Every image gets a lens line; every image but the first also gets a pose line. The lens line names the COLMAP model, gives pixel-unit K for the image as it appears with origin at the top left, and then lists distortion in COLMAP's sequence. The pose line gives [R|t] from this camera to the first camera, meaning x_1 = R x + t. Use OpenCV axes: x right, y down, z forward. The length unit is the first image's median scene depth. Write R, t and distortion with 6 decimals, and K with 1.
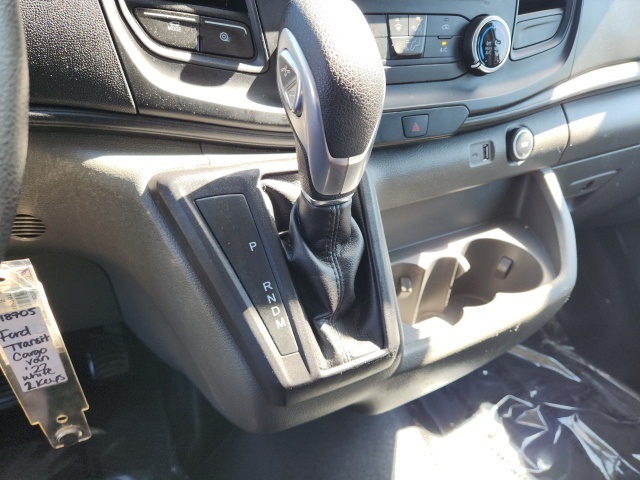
lens RADIAL K [[430.1, 0, 325.3], [0, 430.1, 238.0], [0, 0, 1]] dist [0.071673, -0.080191]
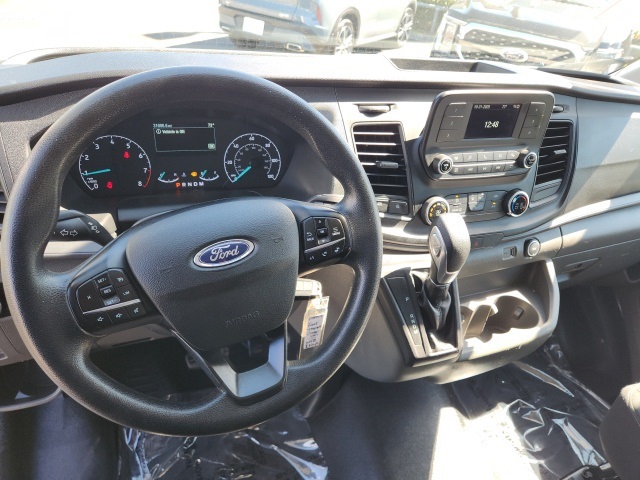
lens RADIAL K [[430.1, 0, 325.3], [0, 430.1, 238.0], [0, 0, 1]] dist [0.071673, -0.080191]
pose [[0.992959, 0.095613, -0.069929, -0.291945], [-0.096875, 0.995185, -0.014886, -0.146190], [0.068169, 0.021556, 0.997441, -0.888546]]
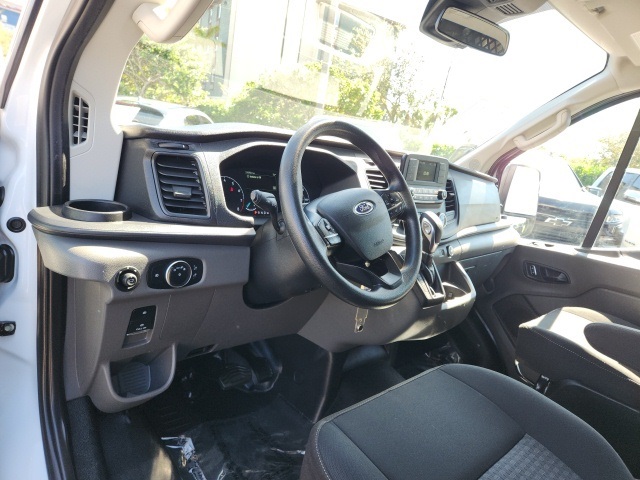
lens RADIAL K [[430.1, 0, 325.3], [0, 430.1, 238.0], [0, 0, 1]] dist [0.071673, -0.080191]
pose [[0.951363, 0.009189, 0.307936, -1.305974], [0.095696, 0.941294, -0.323742, 0.590908], [-0.292833, 0.337464, 0.894632, -1.462953]]
